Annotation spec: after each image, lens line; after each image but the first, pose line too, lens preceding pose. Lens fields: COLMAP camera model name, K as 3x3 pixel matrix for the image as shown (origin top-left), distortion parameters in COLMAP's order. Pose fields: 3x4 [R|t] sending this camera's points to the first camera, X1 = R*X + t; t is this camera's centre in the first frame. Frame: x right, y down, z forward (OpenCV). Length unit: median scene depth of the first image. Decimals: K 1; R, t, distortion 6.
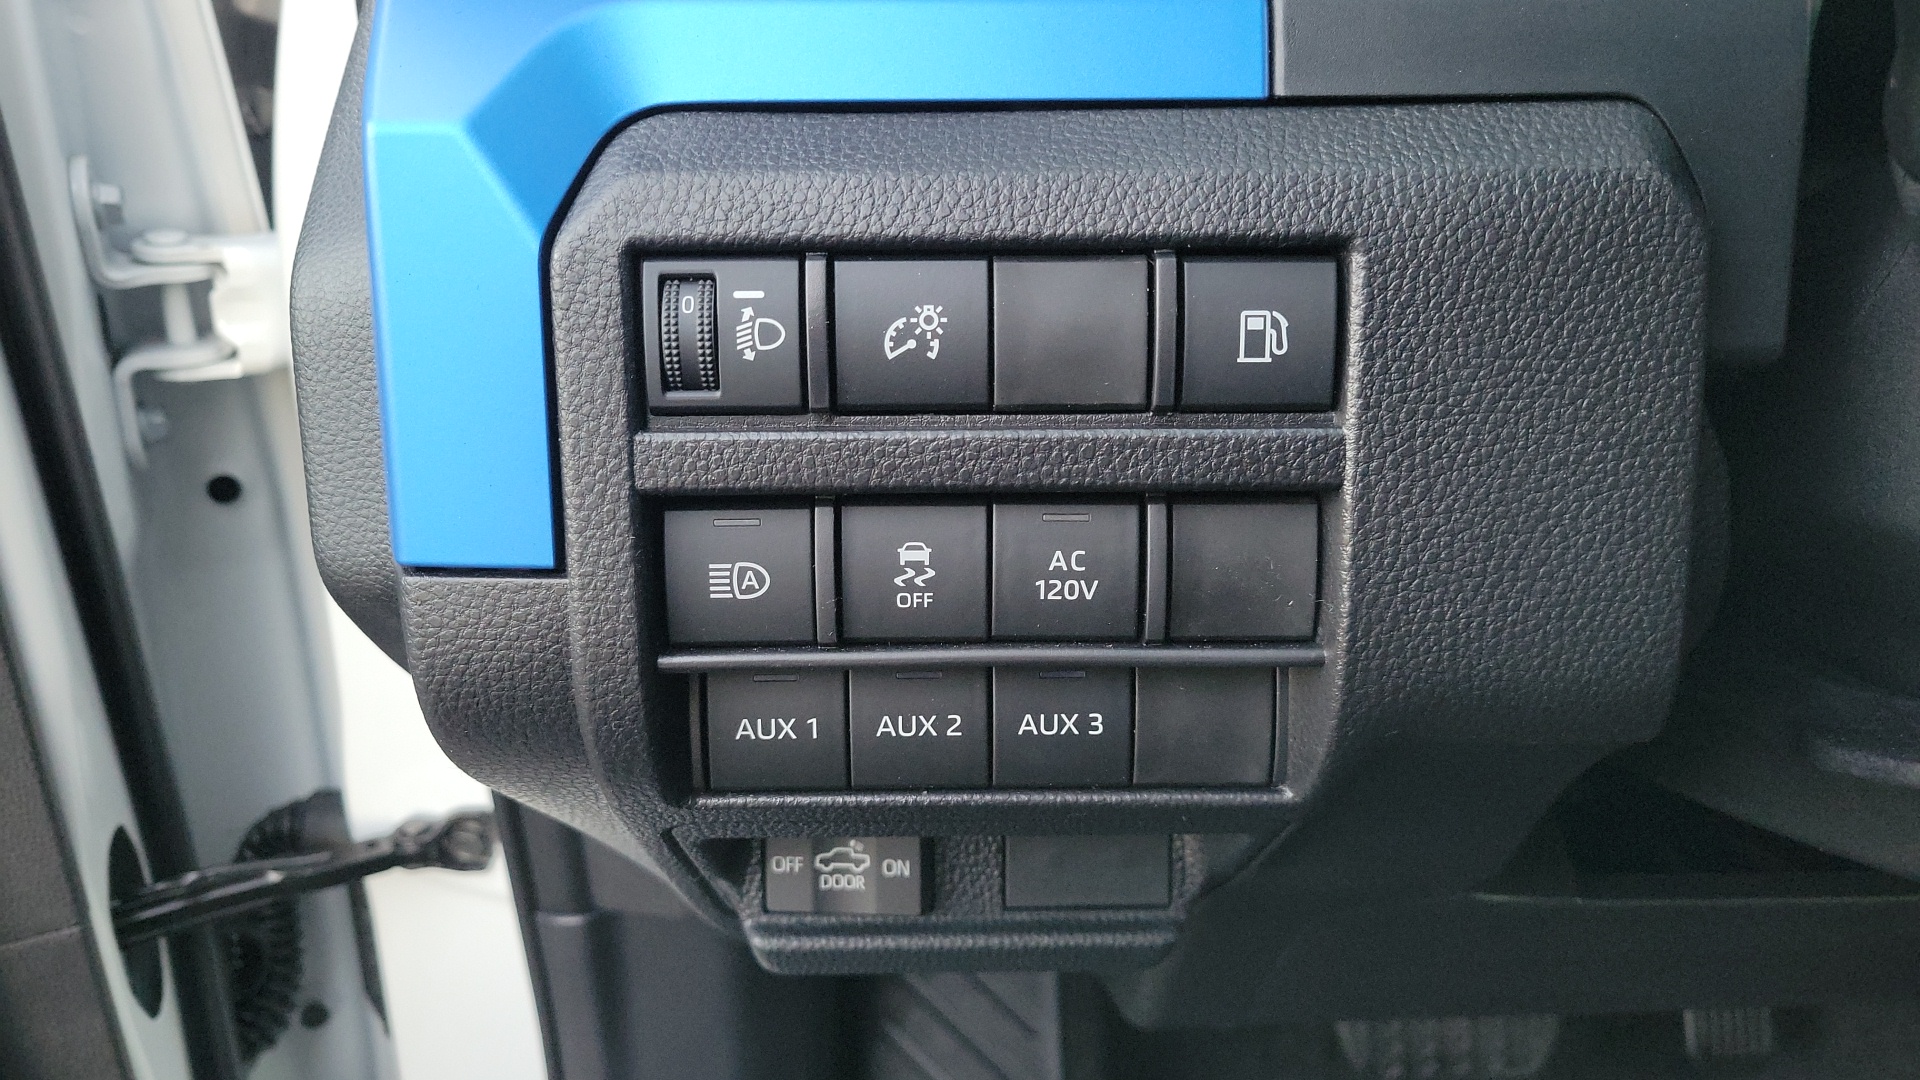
lens RADIAL K [[1449.8, 0, 974.3], [0, 1449.8, 532.4], [0, 0, 1]] dist [0.032073, -0.020706]
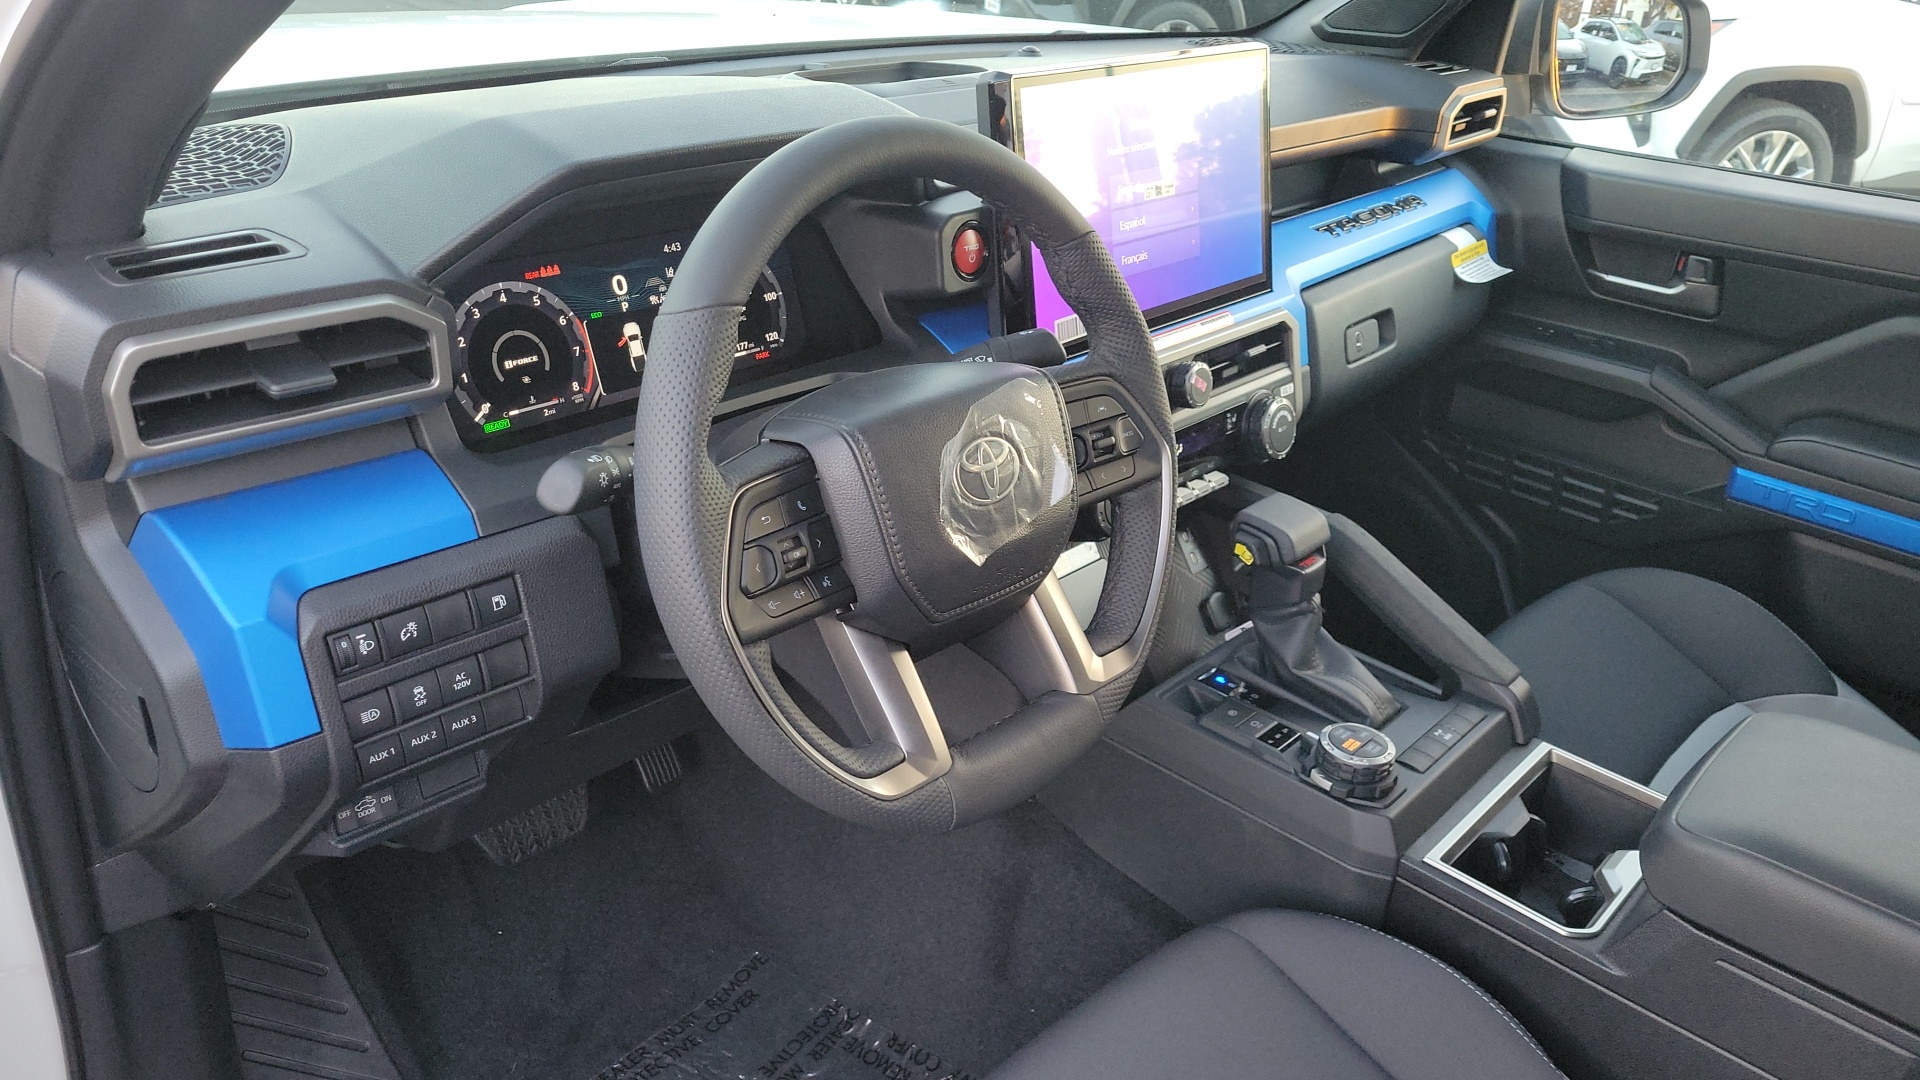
lens RADIAL K [[1449.8, 0, 986.7], [0, 1449.8, 539.0], [0, 0, 1]] dist [0.032073, -0.020706]
pose [[0.699940, -0.278054, 0.657852, -1.246700], [0.242457, 0.958910, 0.147334, -0.500443], [-0.671787, 0.056376, 0.738596, -2.432704]]
